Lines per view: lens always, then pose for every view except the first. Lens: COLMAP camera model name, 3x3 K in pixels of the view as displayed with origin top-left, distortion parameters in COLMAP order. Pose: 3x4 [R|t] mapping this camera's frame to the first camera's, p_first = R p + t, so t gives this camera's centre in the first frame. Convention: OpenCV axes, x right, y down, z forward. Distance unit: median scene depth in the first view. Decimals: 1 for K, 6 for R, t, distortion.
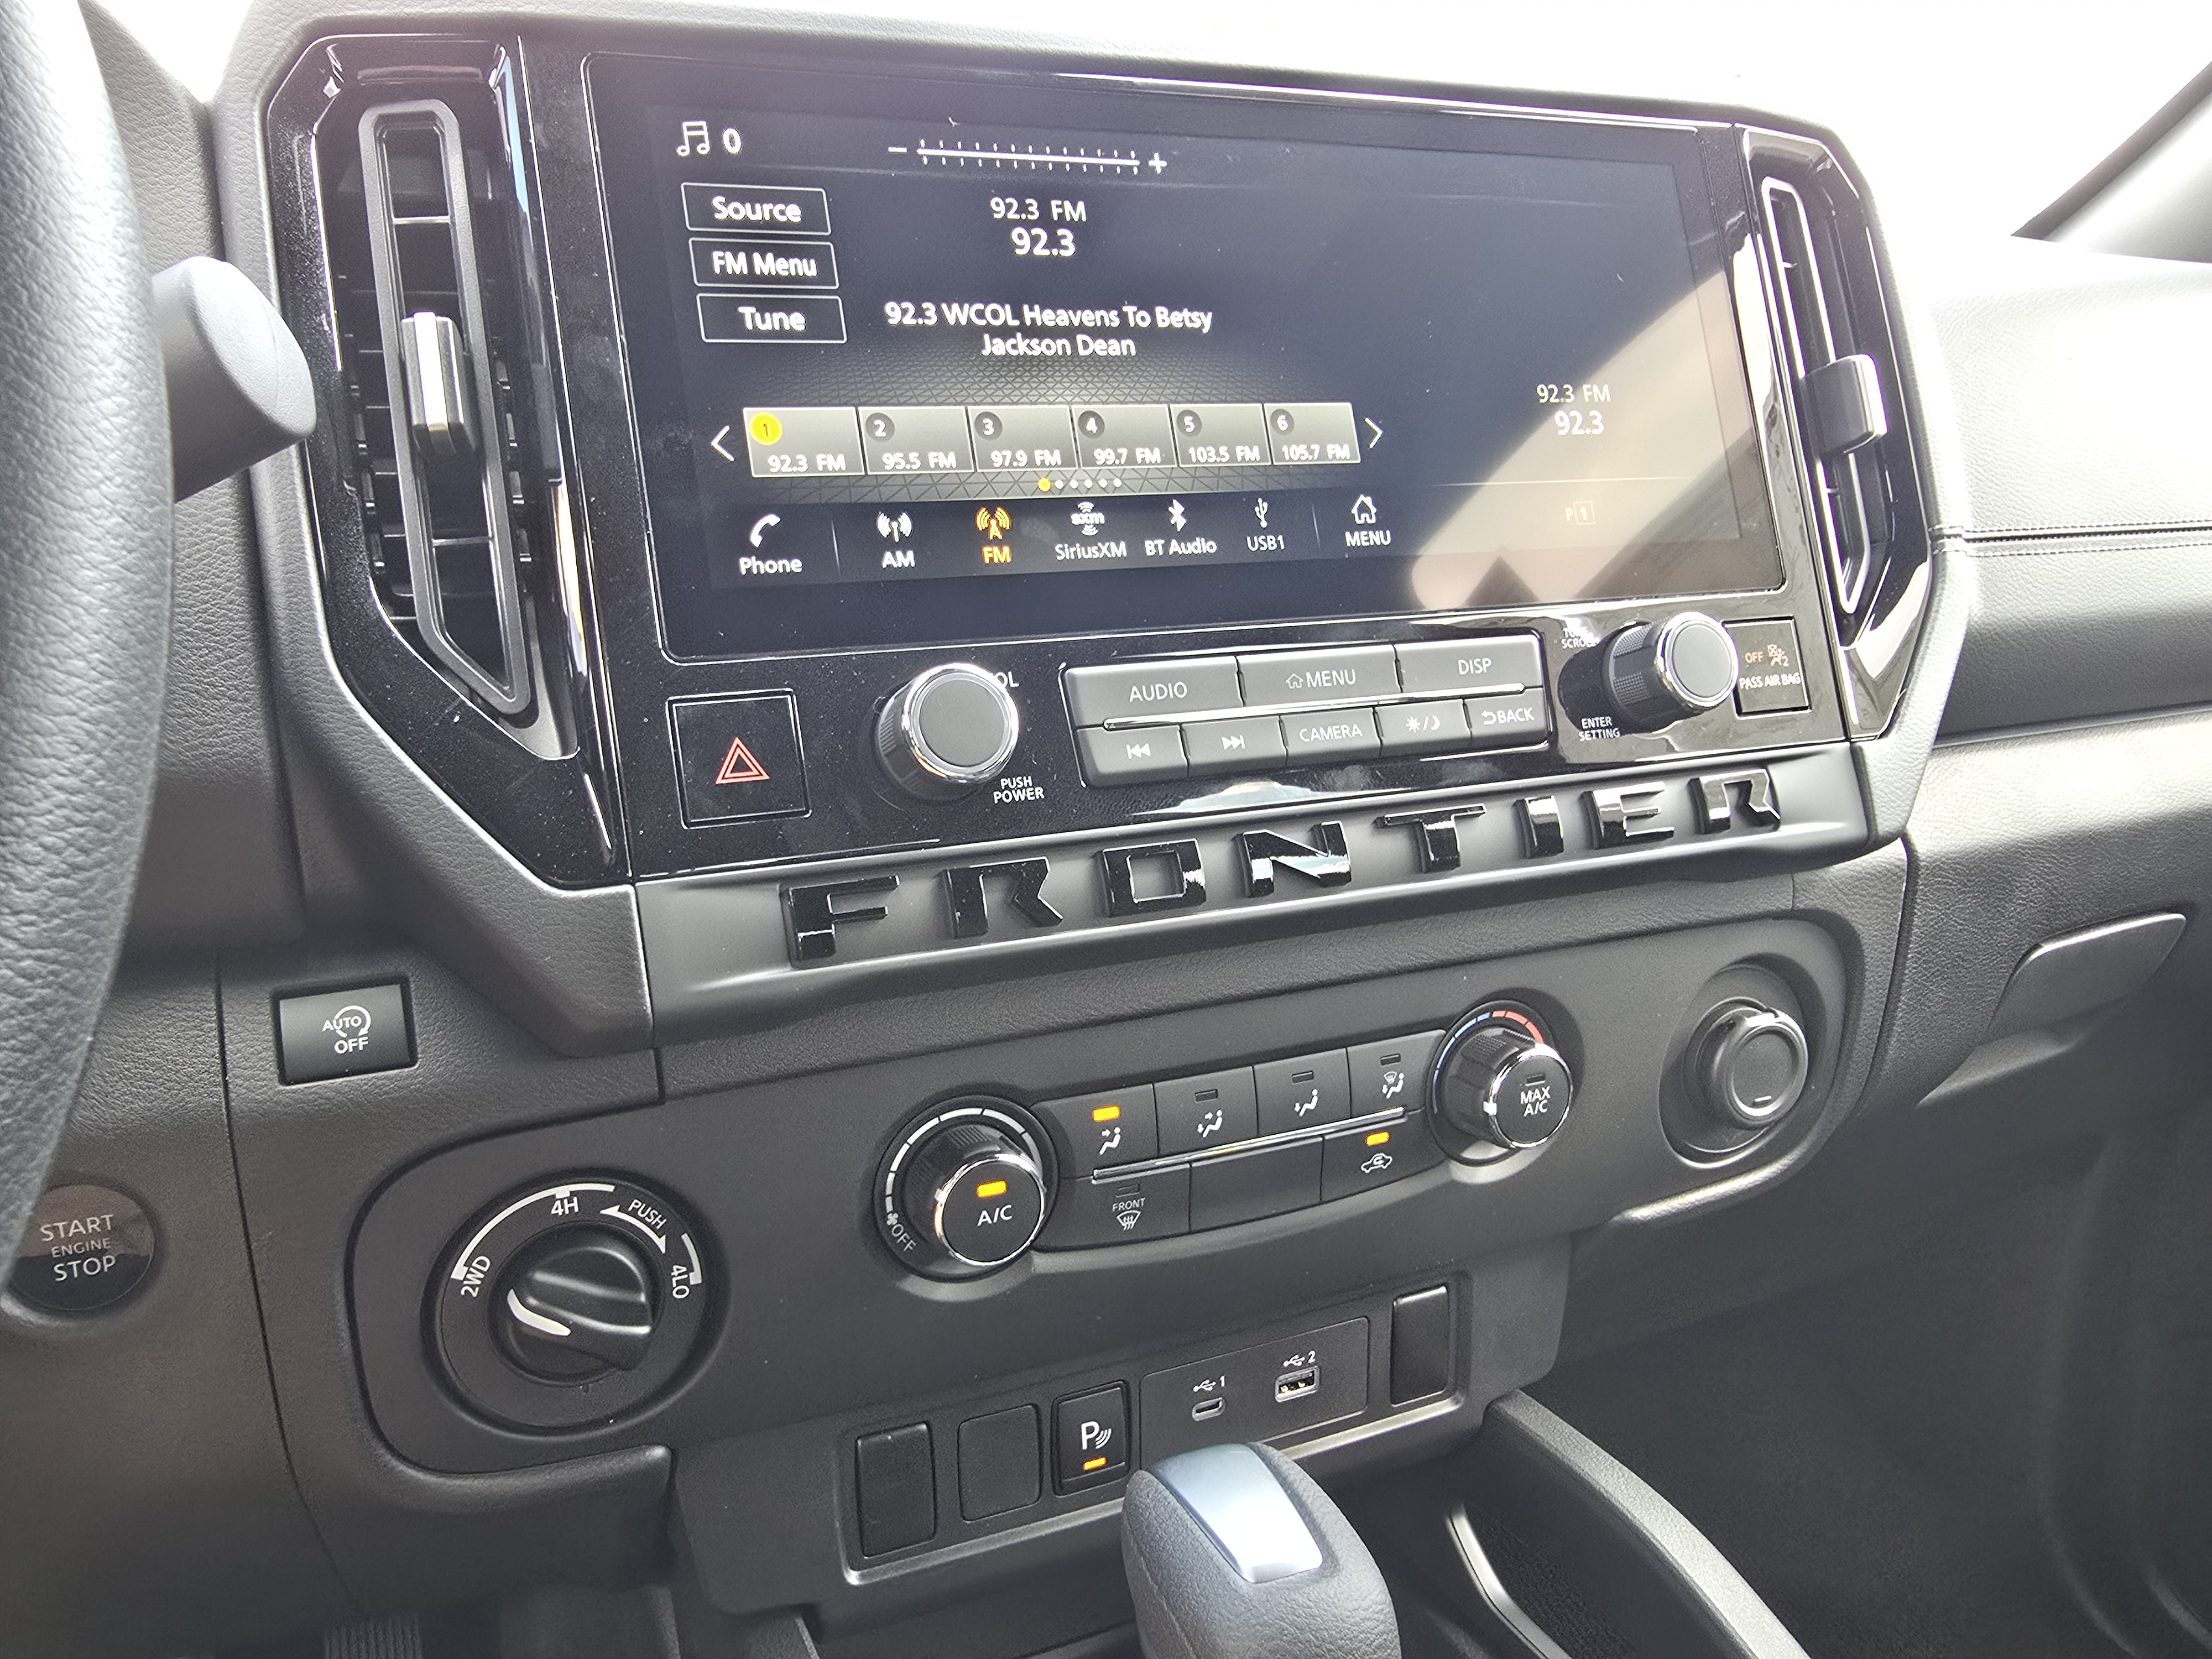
lens RADIAL K [[1554.8, 0, 1106.6], [0, 1554.8, 832.9], [0, 0, 1]] dist [0.004656, 0.000728]
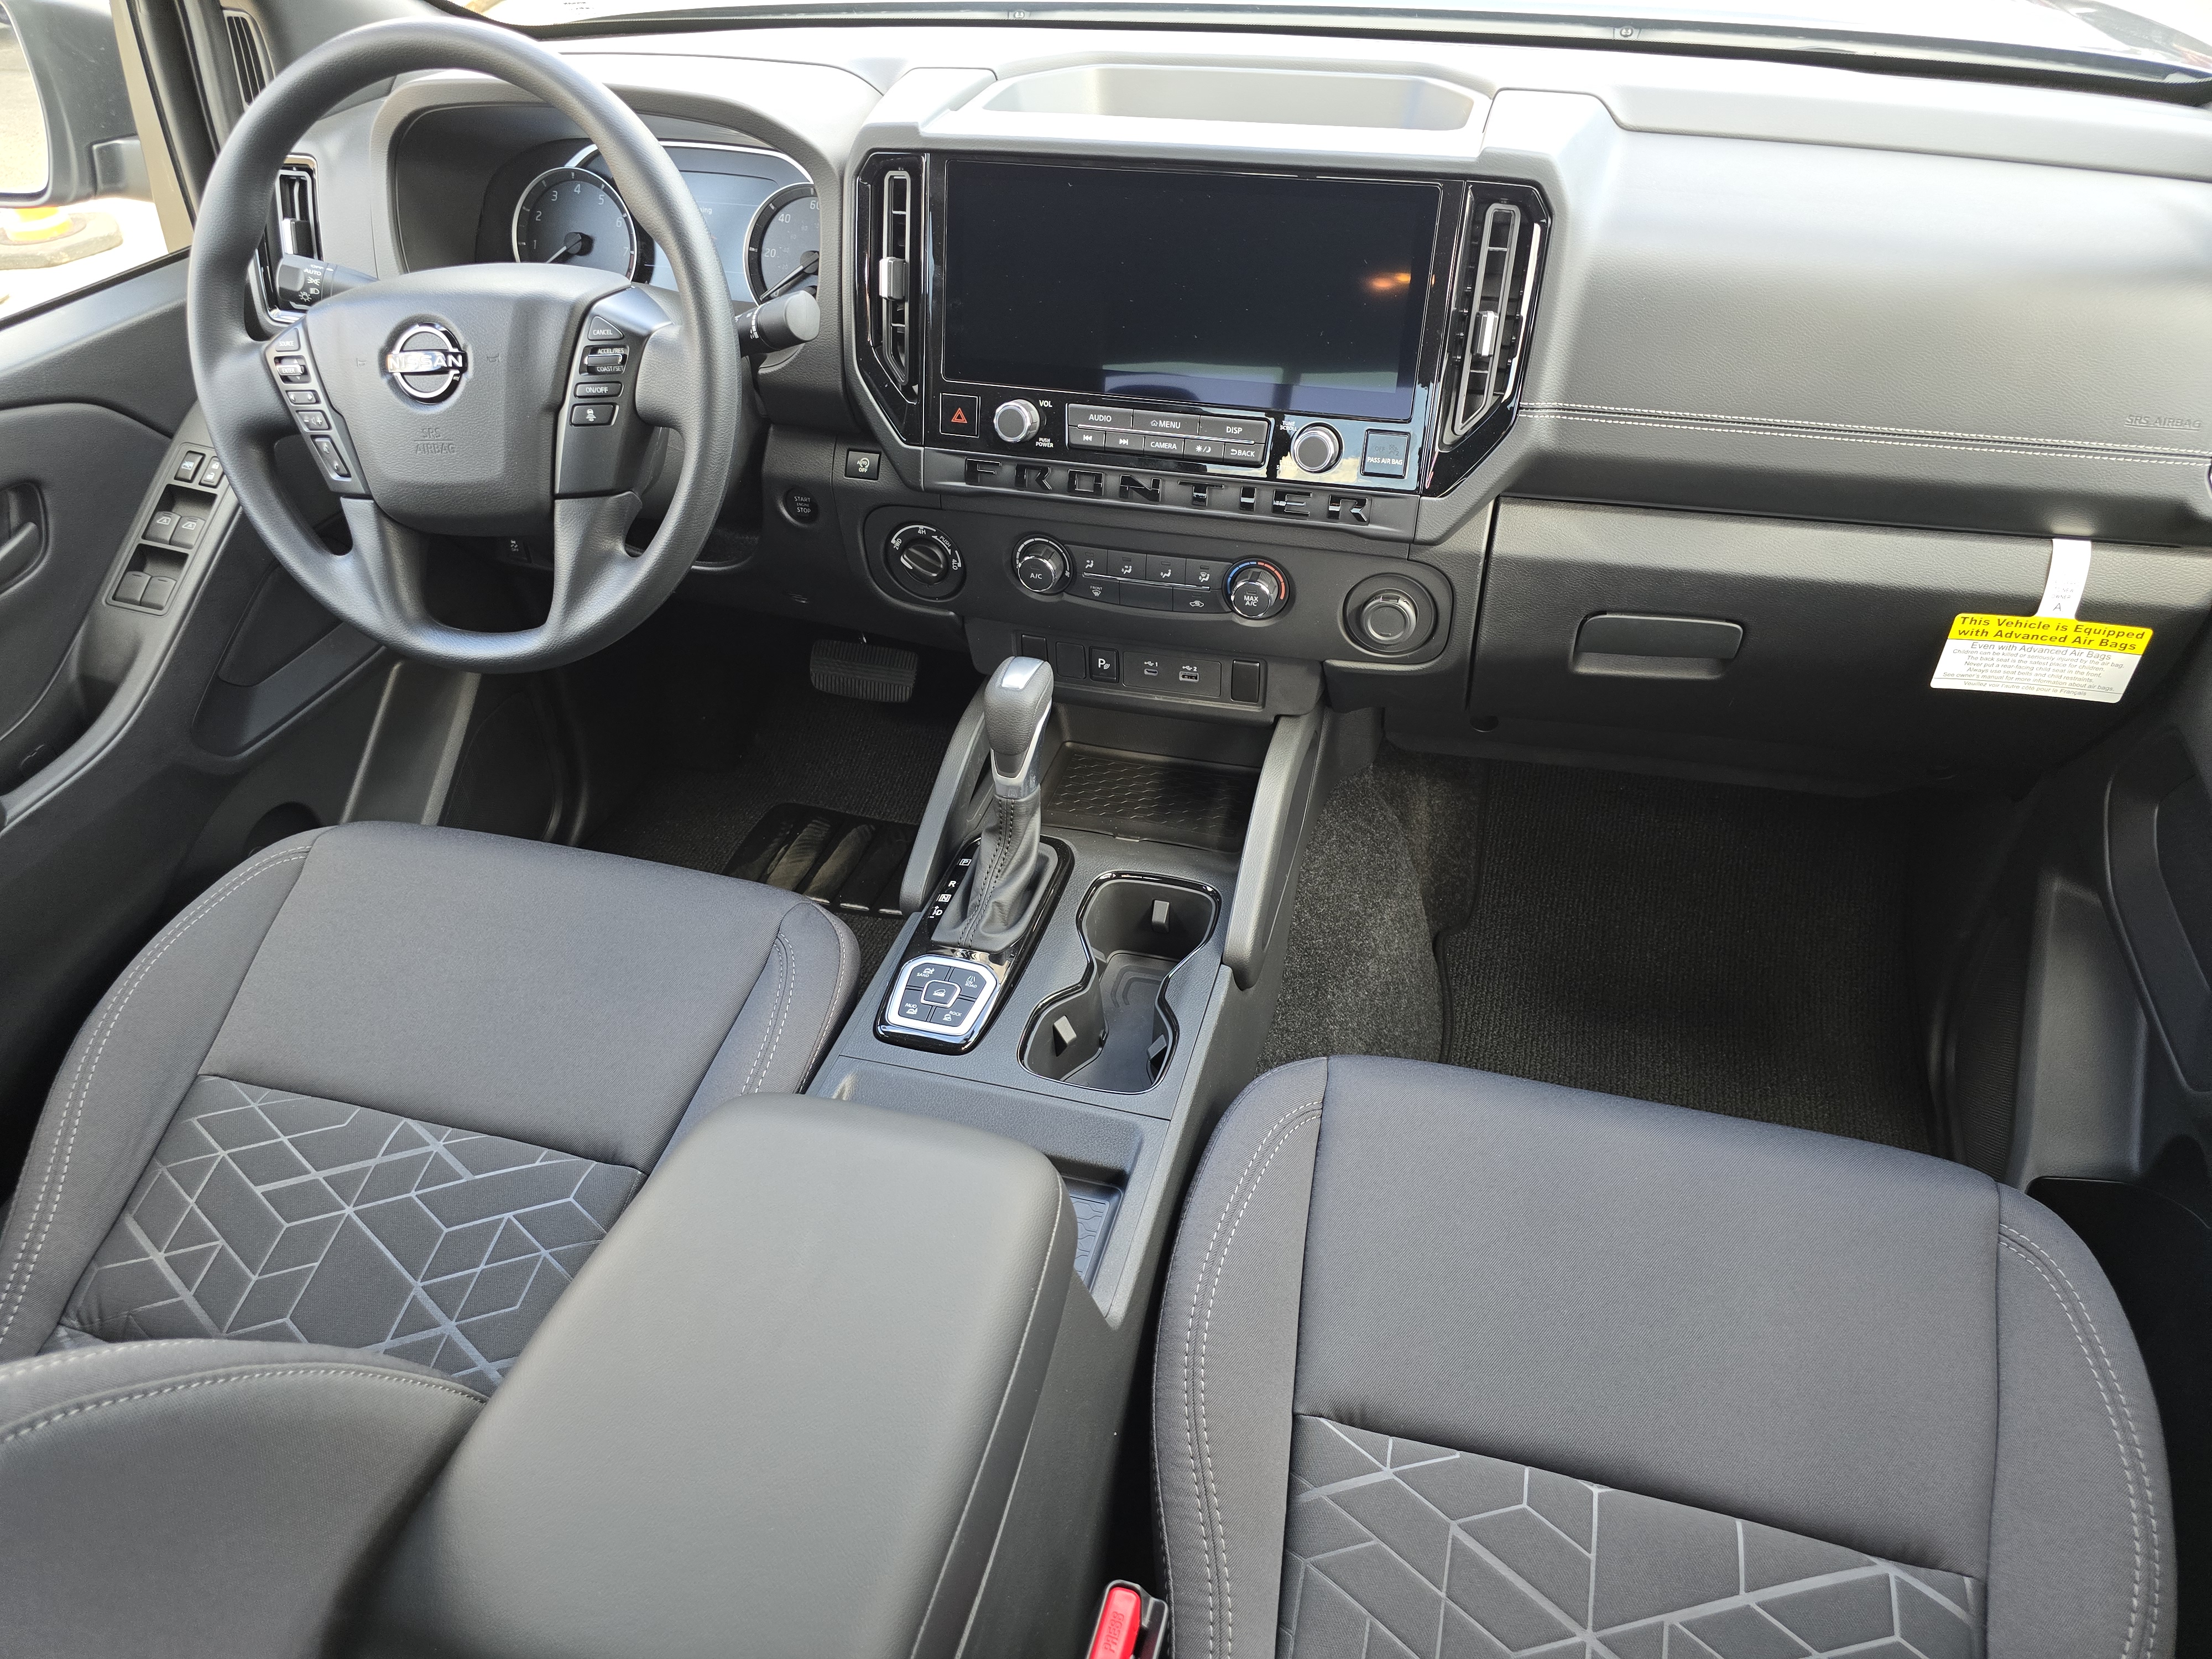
lens RADIAL K [[1504.7, 0, 1100.8], [0, 1504.7, 831.4], [0, 0, 1]] dist [0.008655, -0.017347]
pose [[0.796753, 0.393226, -0.458866, 1.626426], [-0.135385, 0.856179, 0.498627, -0.834541], [0.588945, -0.335159, 0.735400, -1.281585]]
